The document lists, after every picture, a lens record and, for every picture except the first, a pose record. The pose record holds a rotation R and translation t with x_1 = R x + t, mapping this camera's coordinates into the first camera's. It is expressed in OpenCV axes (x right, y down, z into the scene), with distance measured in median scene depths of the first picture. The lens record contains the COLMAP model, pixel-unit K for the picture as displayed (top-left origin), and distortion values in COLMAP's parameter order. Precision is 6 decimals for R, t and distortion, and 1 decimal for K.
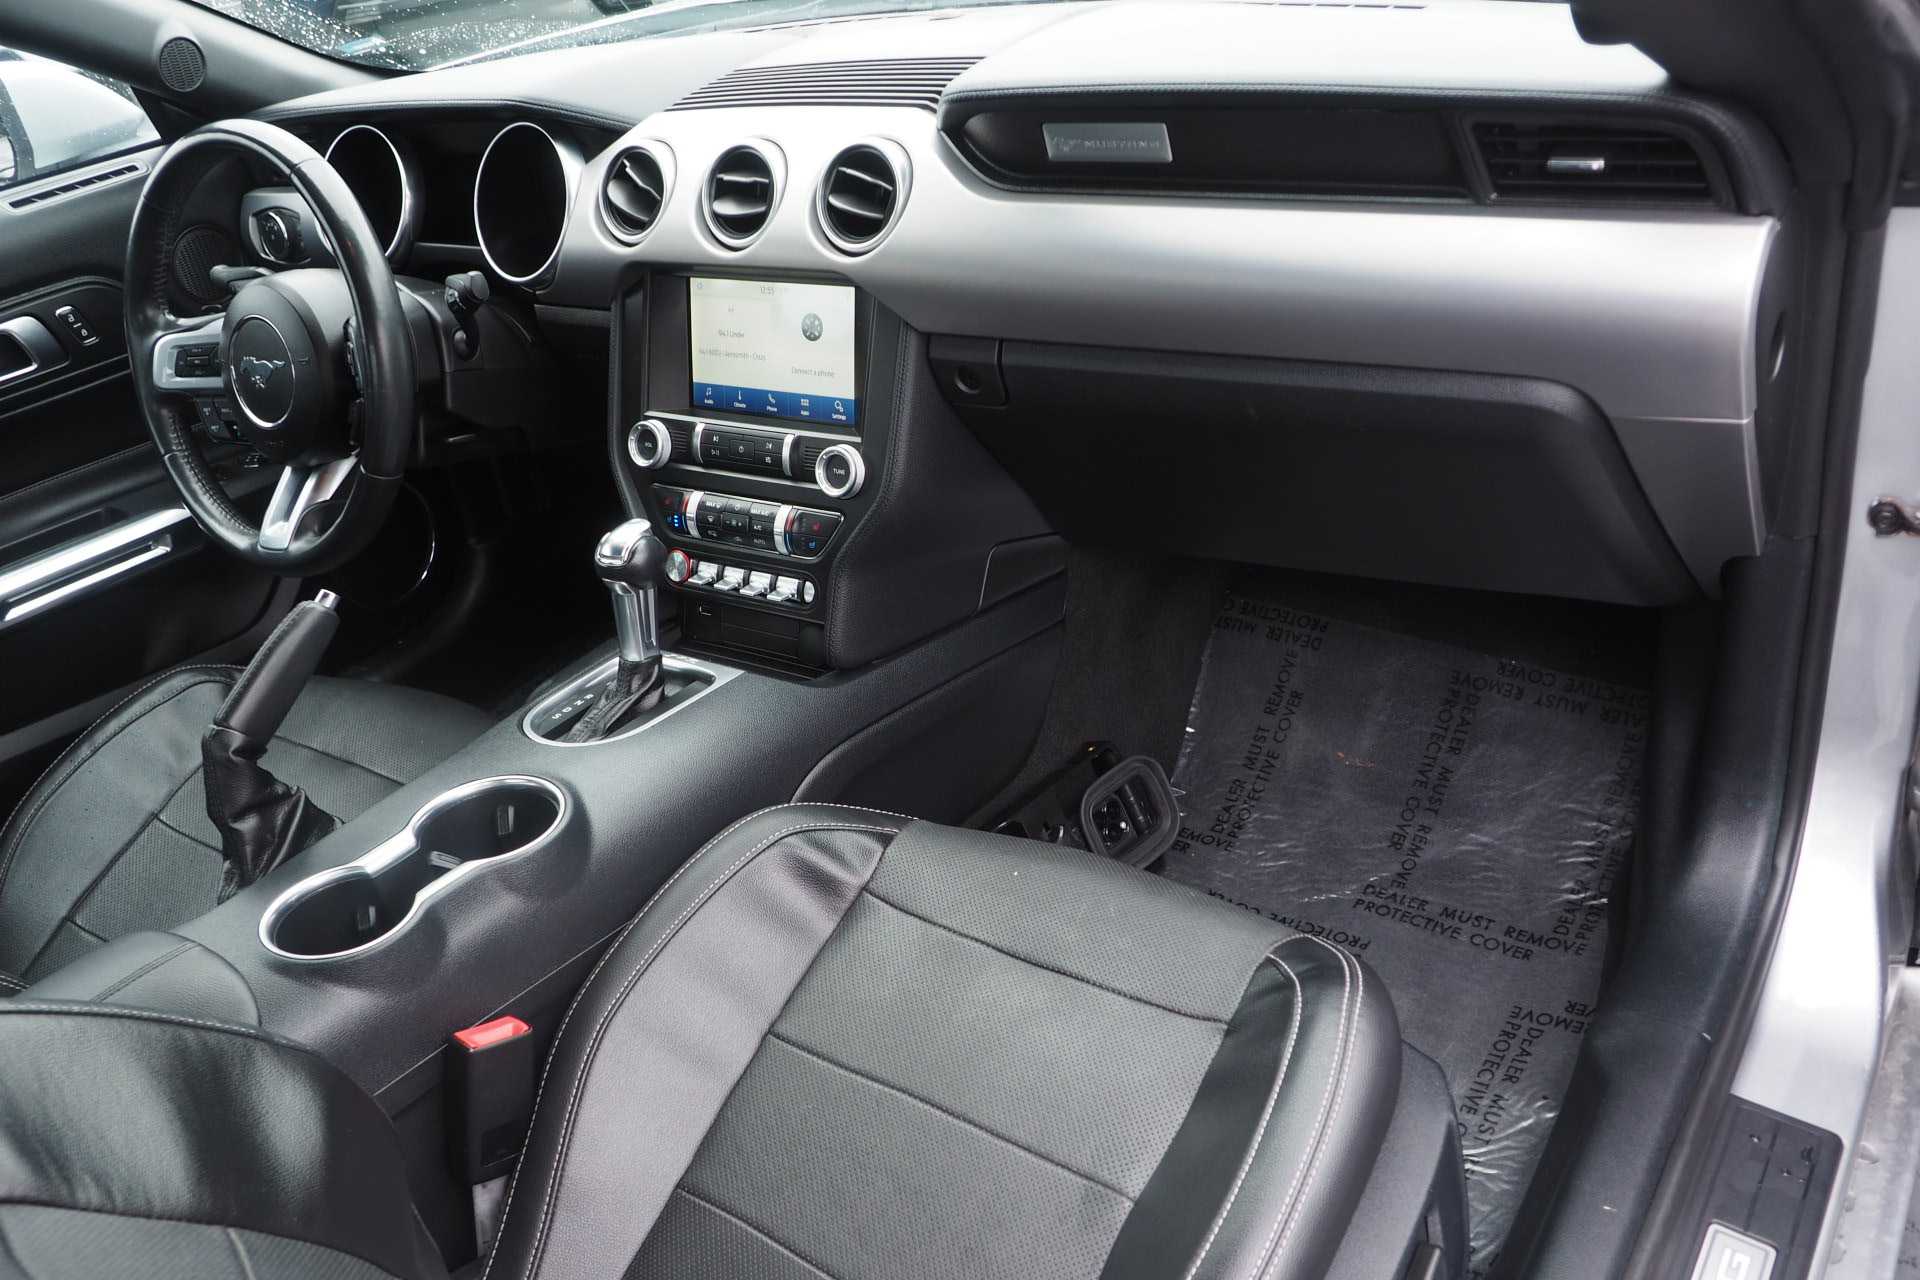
lens RADIAL K [[1597.2, 0, 960.0], [0, 1597.2, 640.0], [0, 0, 1]] dist [-0.023547, -0.002798]
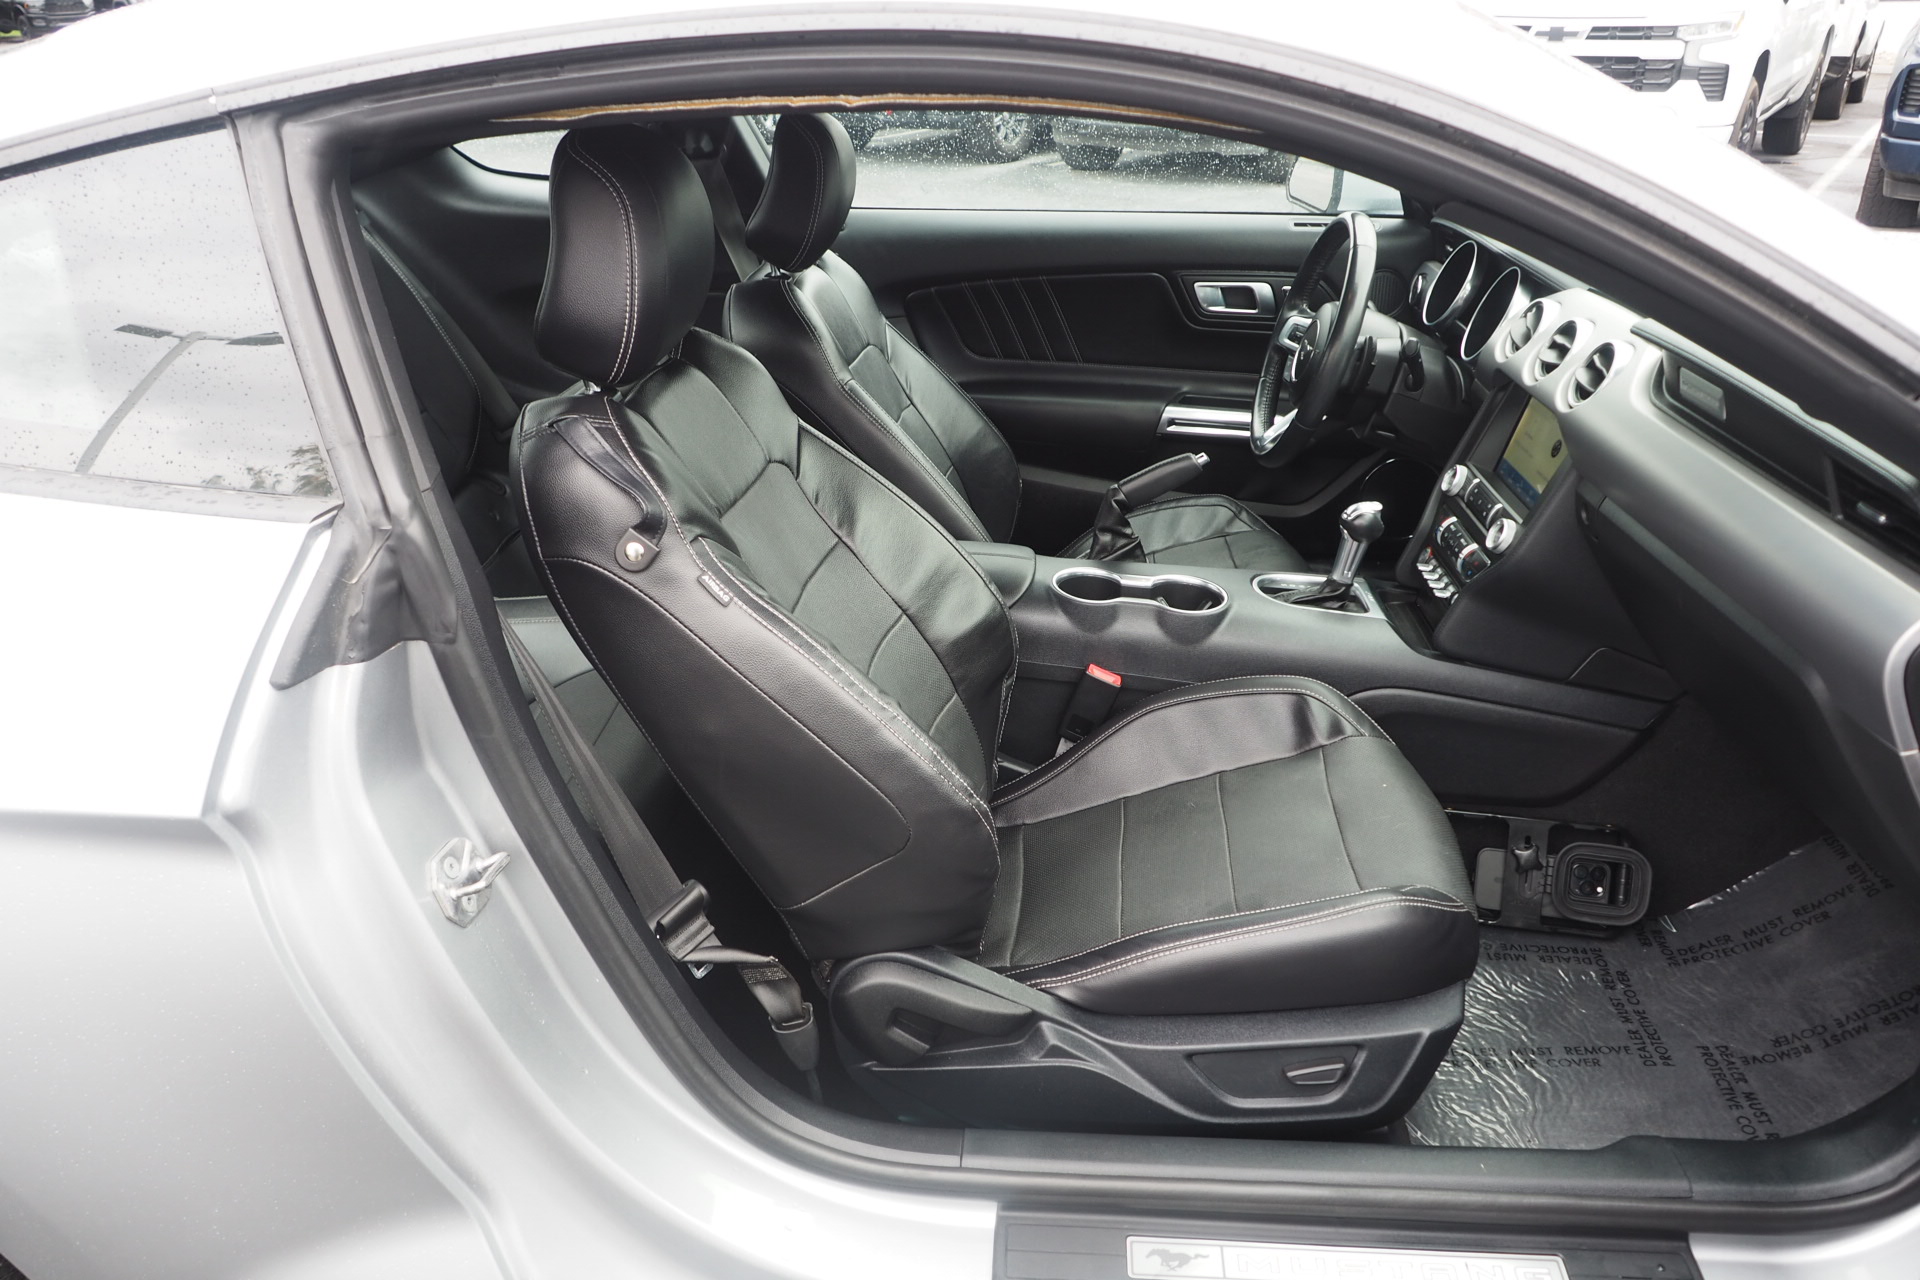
lens RADIAL K [[1361.5, 0, 959.8], [0, 1361.5, 647.4], [0, 0, 1]] dist [-0.042648, 0.005886]
pose [[0.511115, 0.494495, -0.703019, 0.582002], [-0.484018, 0.841501, 0.240006, -0.071690], [0.710273, 0.217603, 0.669448, -0.183595]]
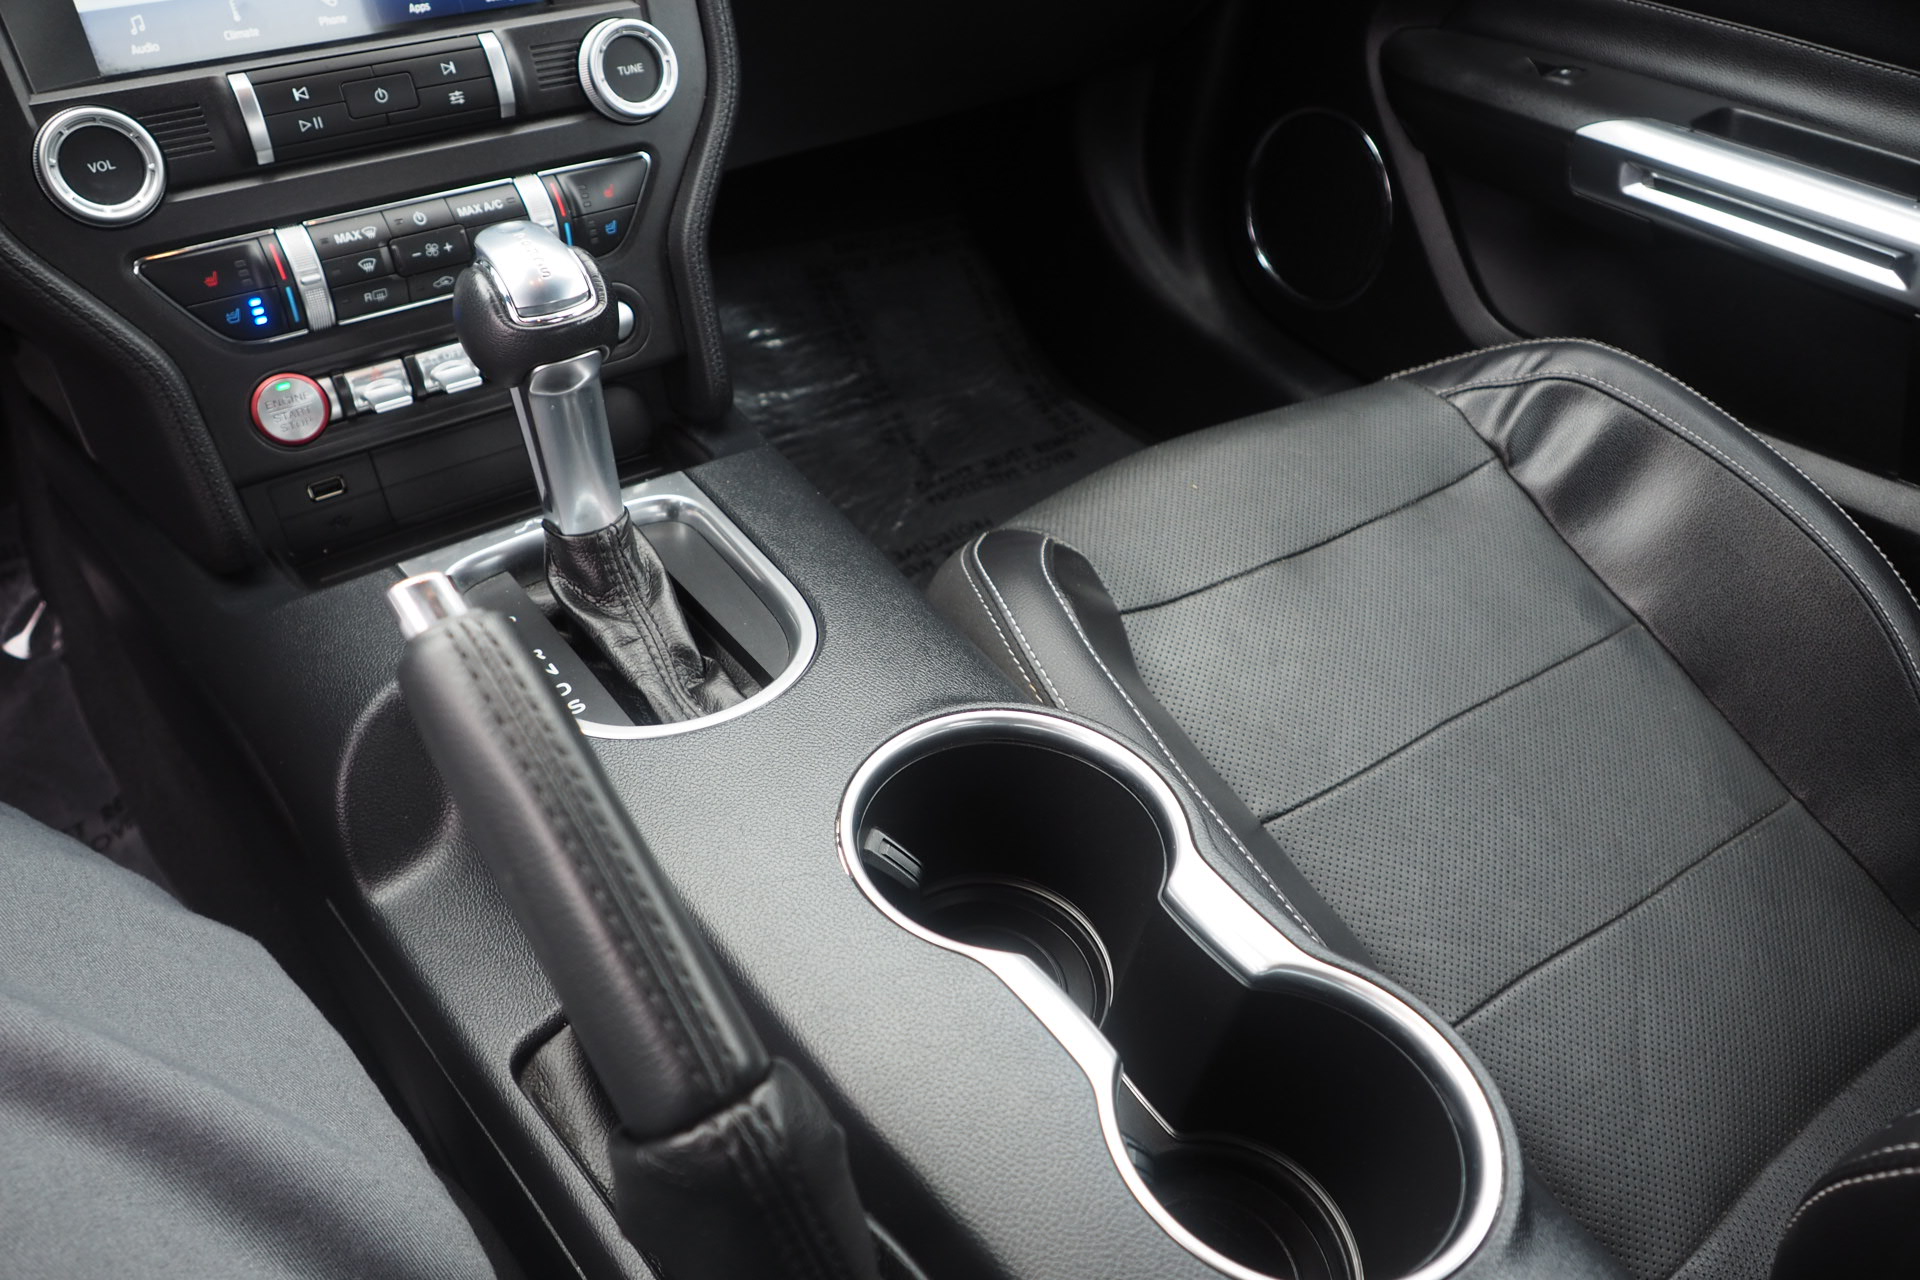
lens RADIAL K [[1361.5, 0, 959.8], [0, 1361.5, 647.4], [0, 0, 1]] dist [-0.042648, 0.005886]
pose [[0.327743, -0.495615, 0.804332, -0.486680], [0.371834, 0.850312, 0.372436, -0.063878], [-0.868518, 0.177015, 0.462970, 0.688991]]
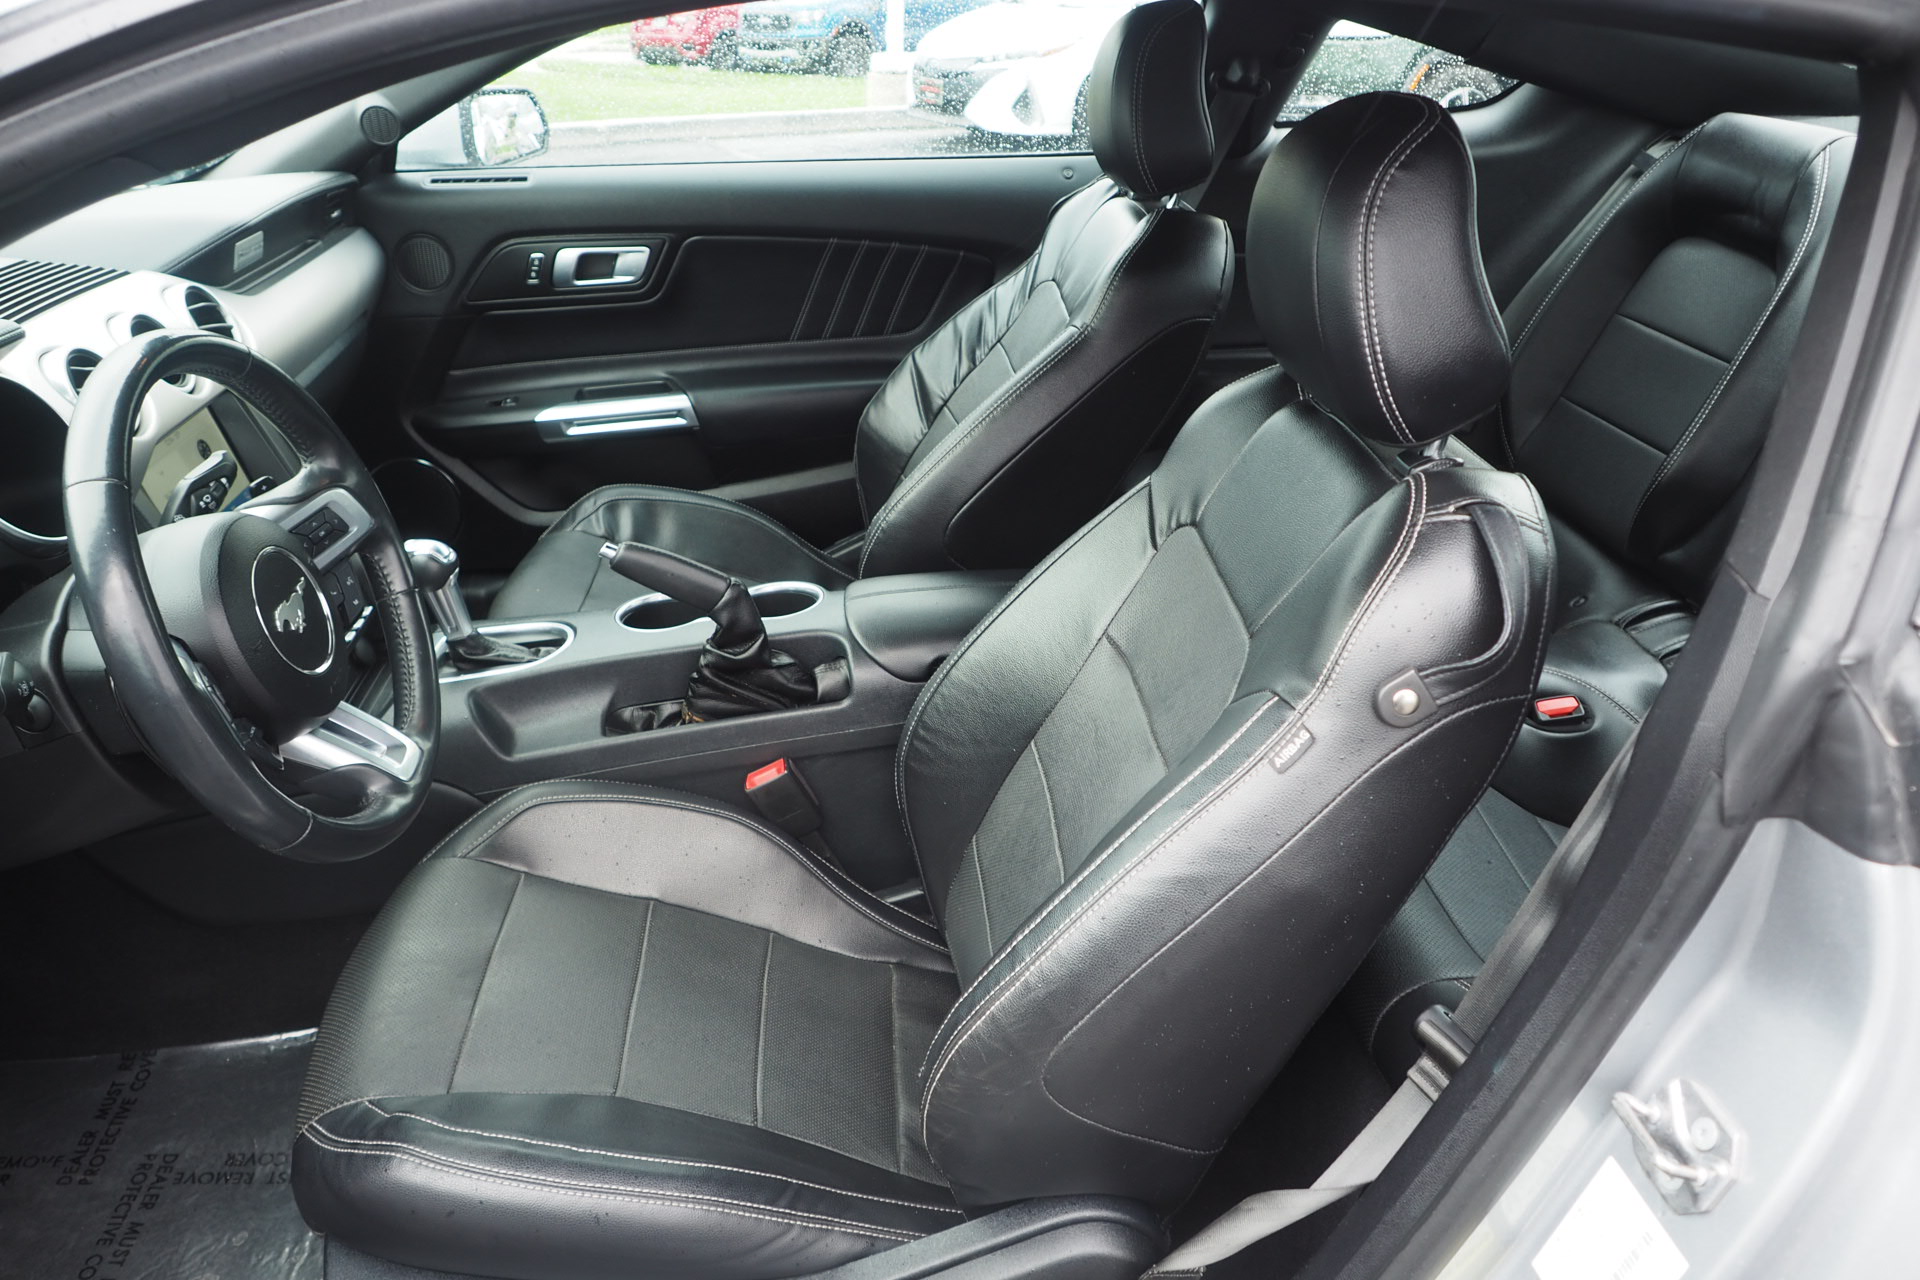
lens RADIAL K [[1361.5, 0, 959.8], [0, 1361.5, 647.4], [0, 0, 1]] dist [-0.042648, 0.005886]
pose [[-0.634122, -0.221773, 0.740747, -1.228996], [0.454812, 0.667765, 0.589267, -0.432703], [-0.625329, 0.710568, -0.322580, 1.061923]]
